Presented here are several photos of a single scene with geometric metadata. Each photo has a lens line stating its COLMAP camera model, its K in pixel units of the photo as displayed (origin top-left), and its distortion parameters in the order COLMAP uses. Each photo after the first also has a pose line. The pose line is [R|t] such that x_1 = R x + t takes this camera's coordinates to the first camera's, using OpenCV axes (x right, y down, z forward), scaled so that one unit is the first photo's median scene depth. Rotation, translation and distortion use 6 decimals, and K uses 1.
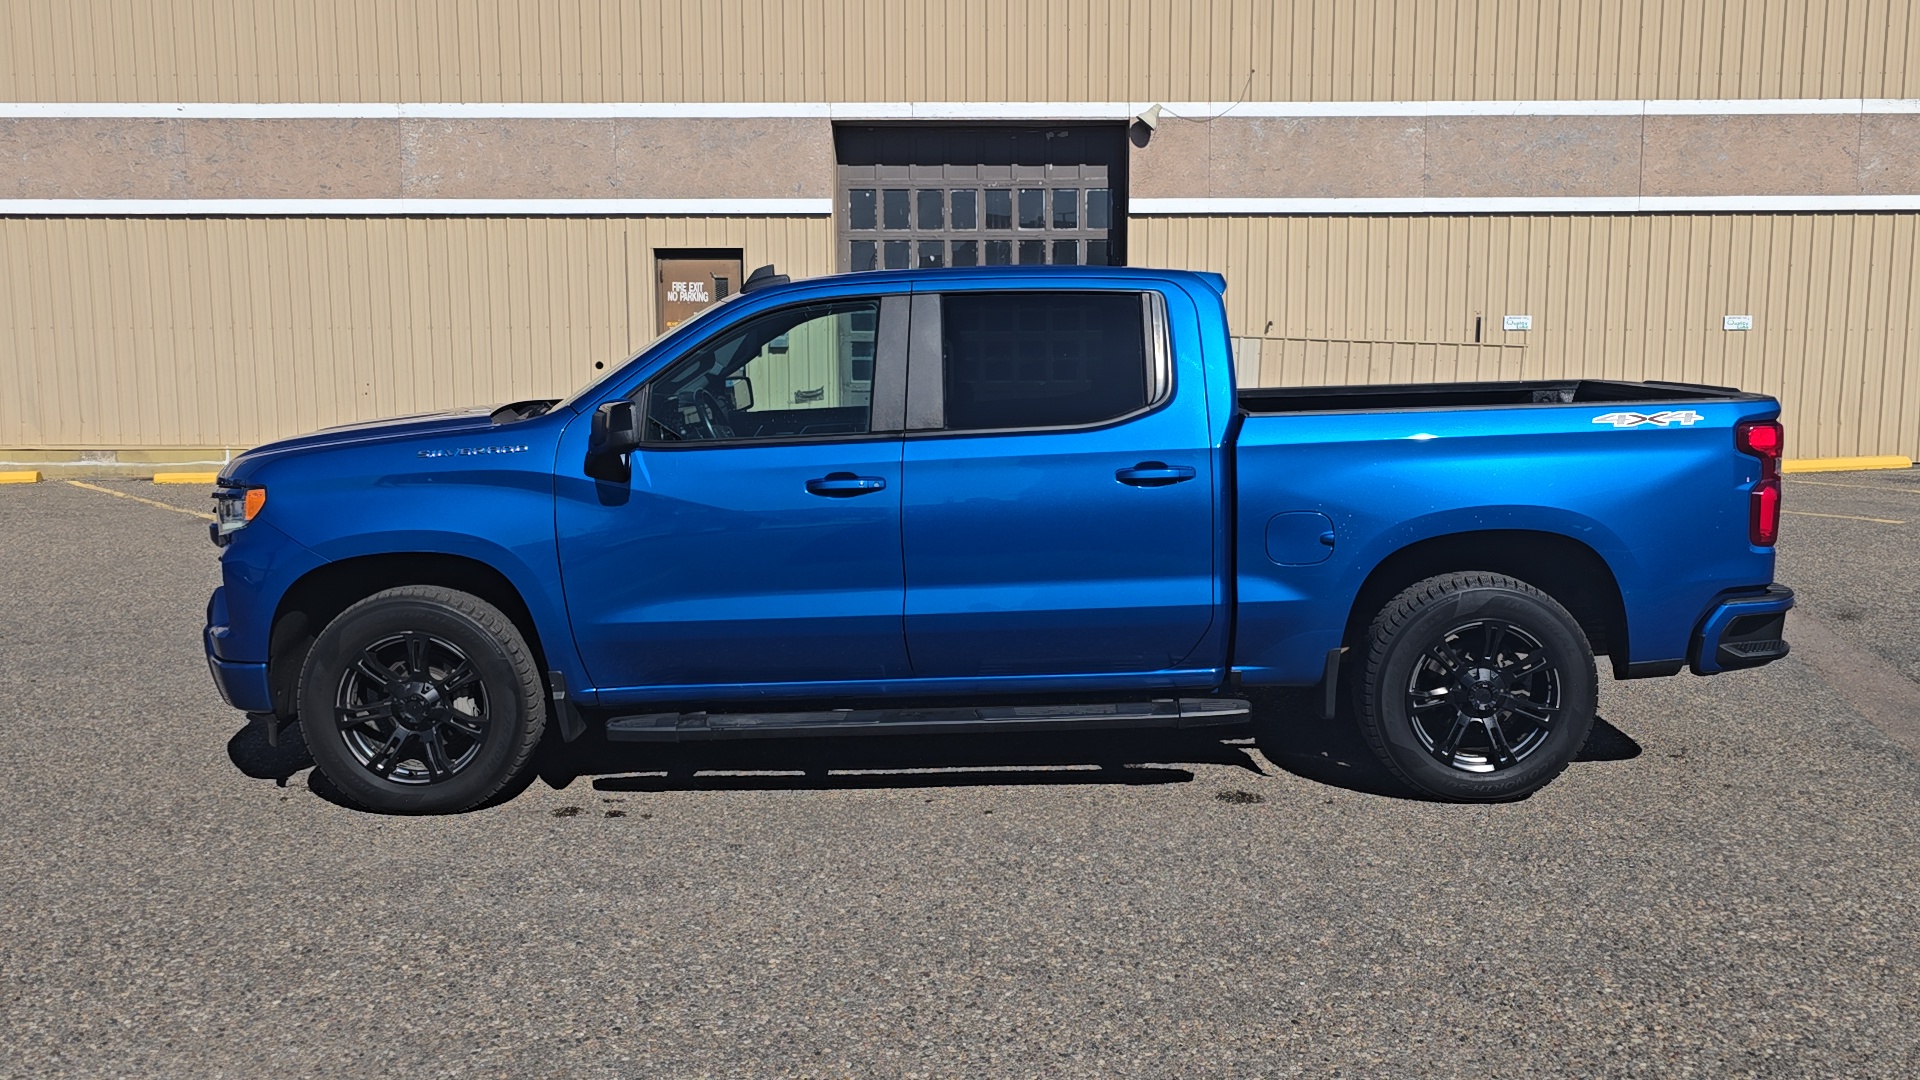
lens RADIAL K [[1610.6, 0, 962.6], [0, 1610.6, 543.2], [0, 0, 1]] dist [0.006367, -0.005451]
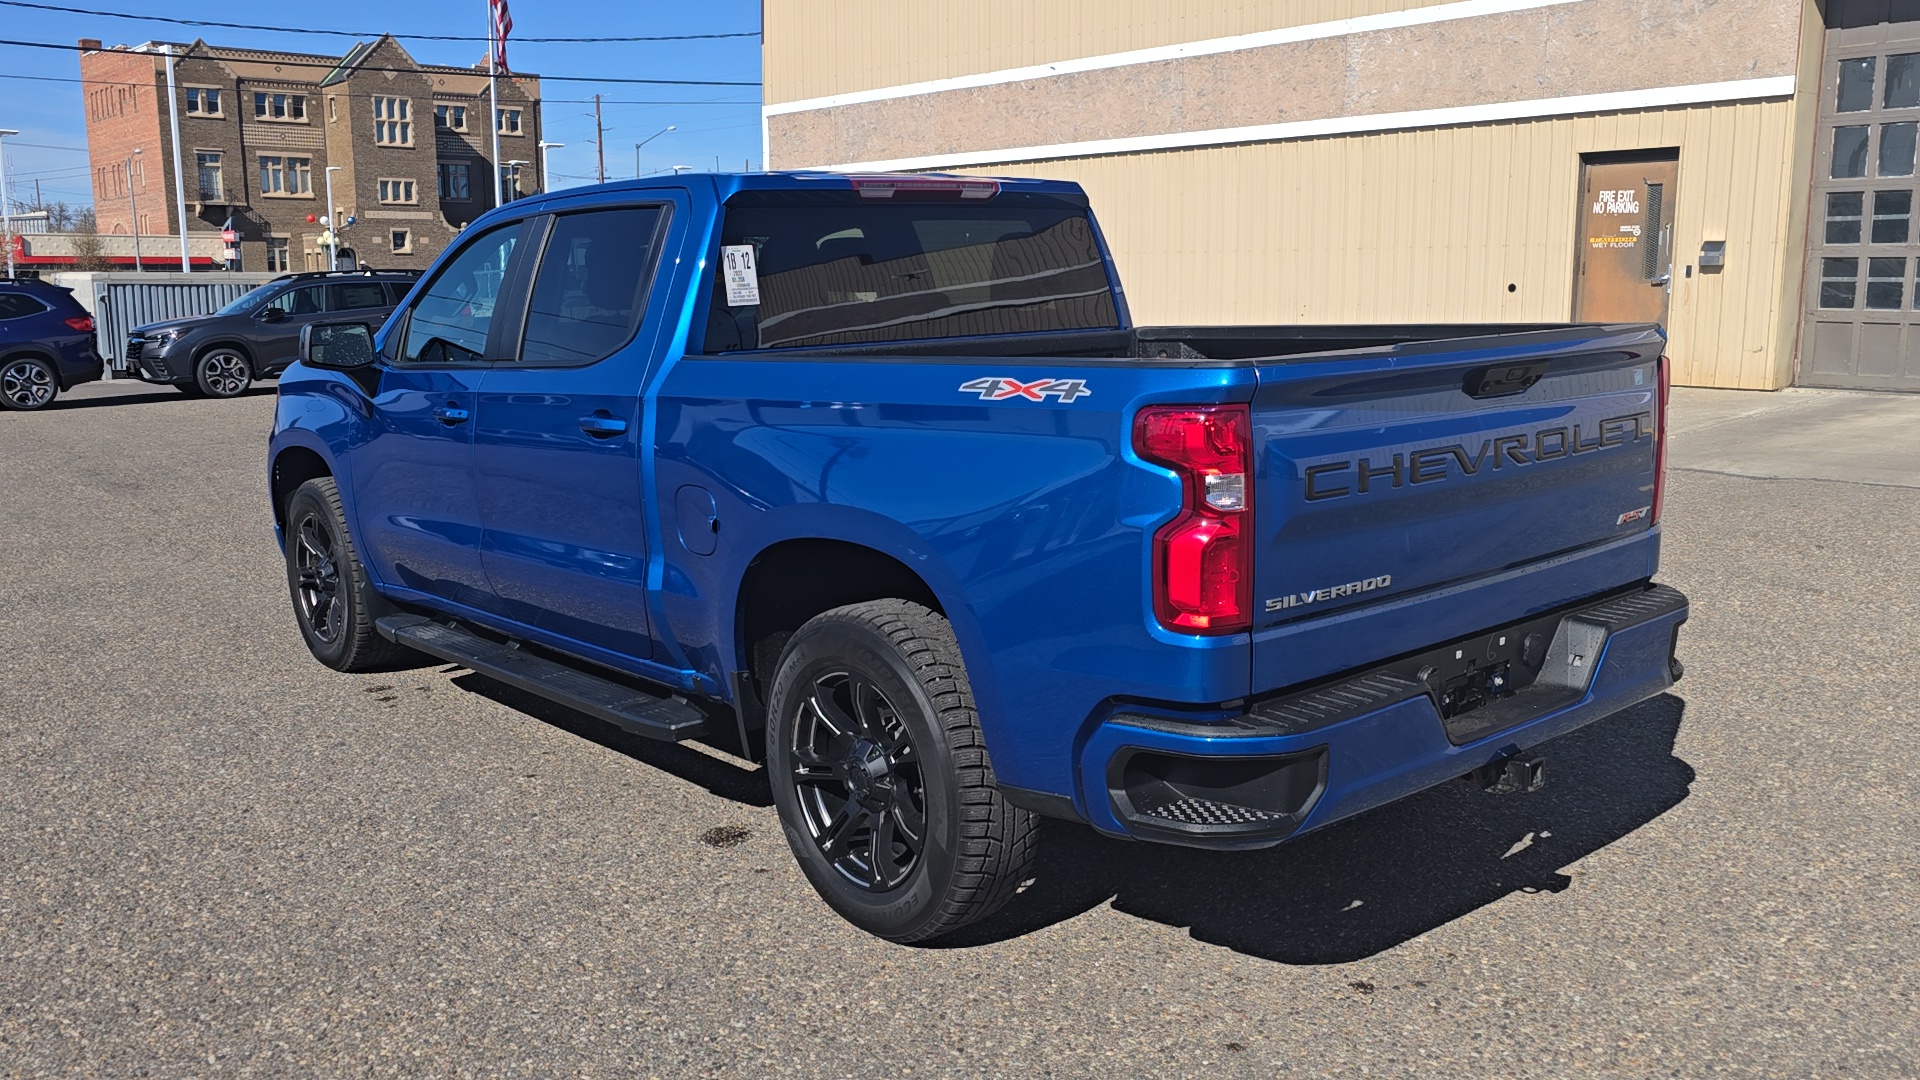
lens RADIAL K [[1596.7, 0, 964.3], [0, 1596.7, 545.1], [0, 0, 1]] dist [0.008120, 0.001556]
pose [[0.648002, 0.126246, -0.751103, 0.270764], [-0.087764, 0.991975, 0.091015, -0.022429], [0.756566, 0.006942, 0.653881, 0.186095]]
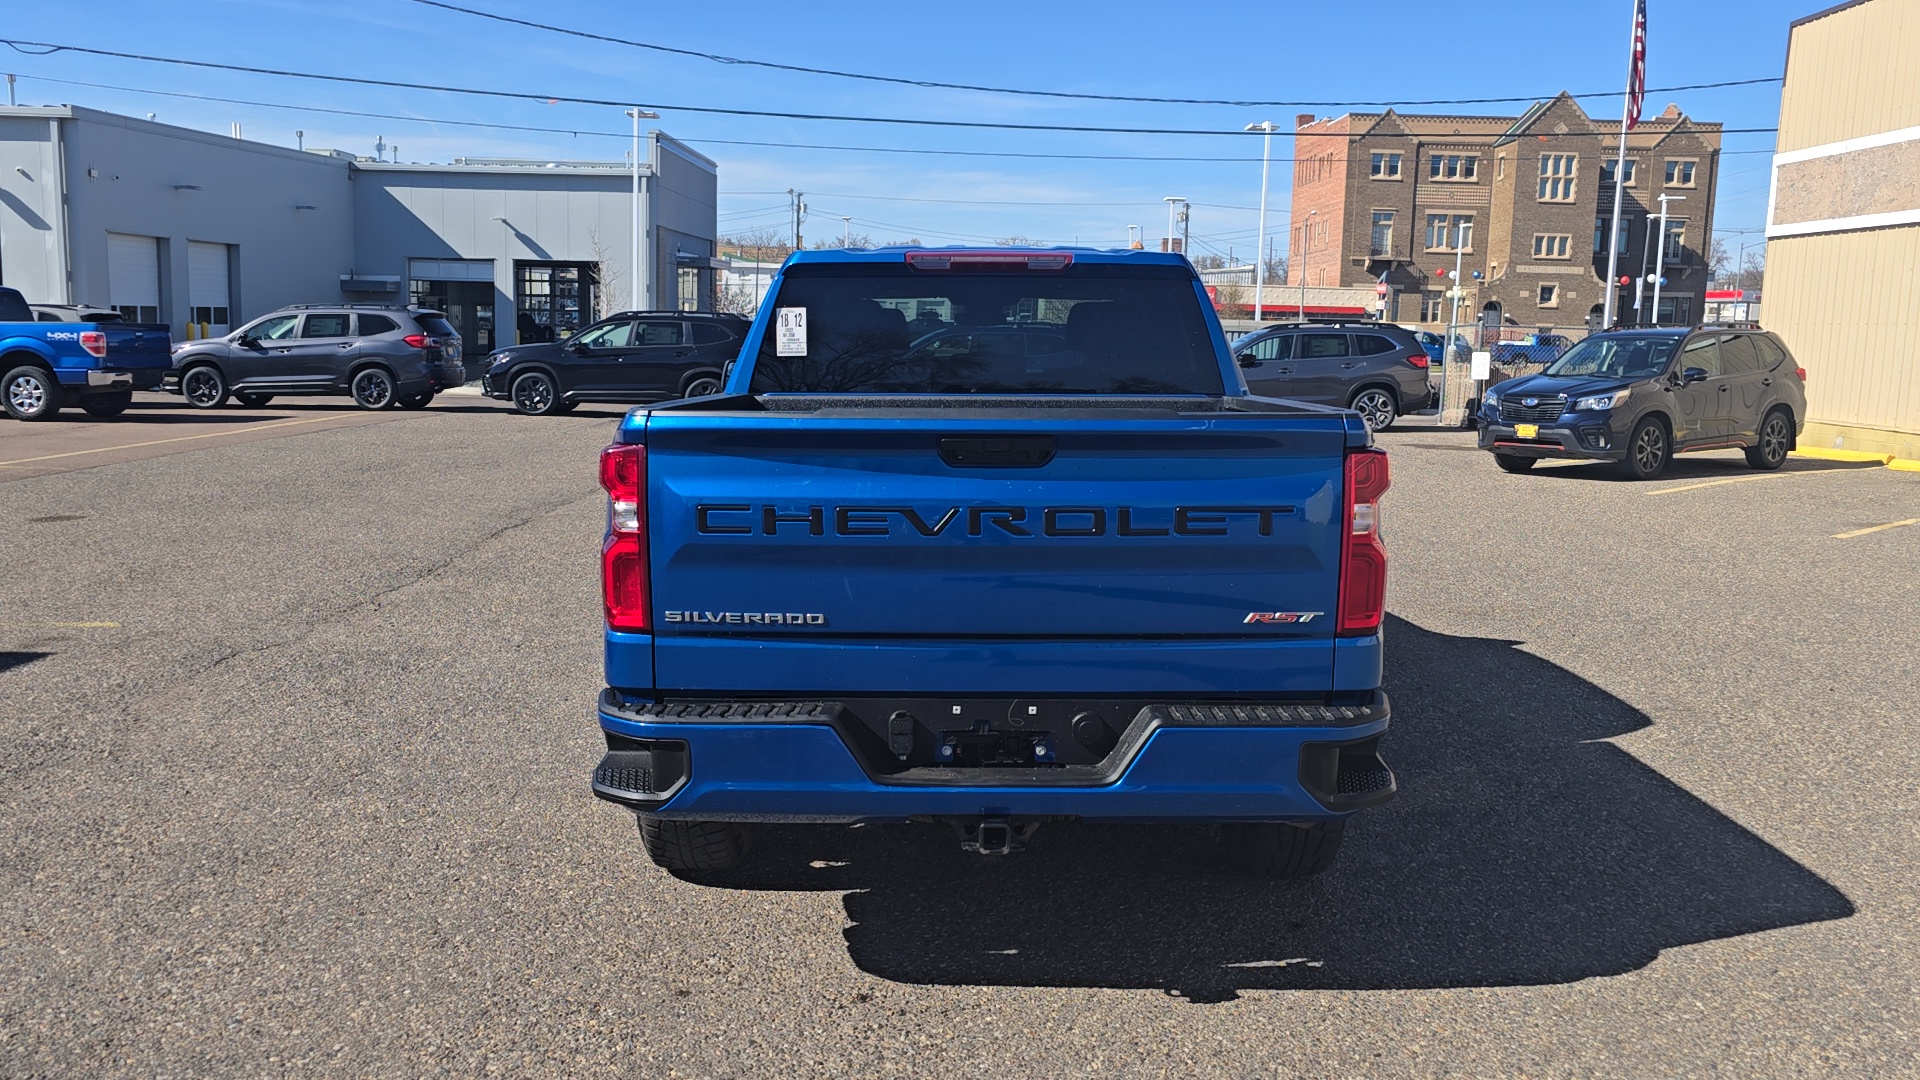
lens RADIAL K [[1596.7, 0, 964.3], [0, 1596.7, 545.1], [0, 0, 1]] dist [0.008120, 0.001556]
pose [[-0.022529, 0.144744, -0.989213, 0.345017], [-0.145232, 0.978494, 0.146483, -0.041710], [0.989141, 0.146965, -0.001024, 0.317735]]
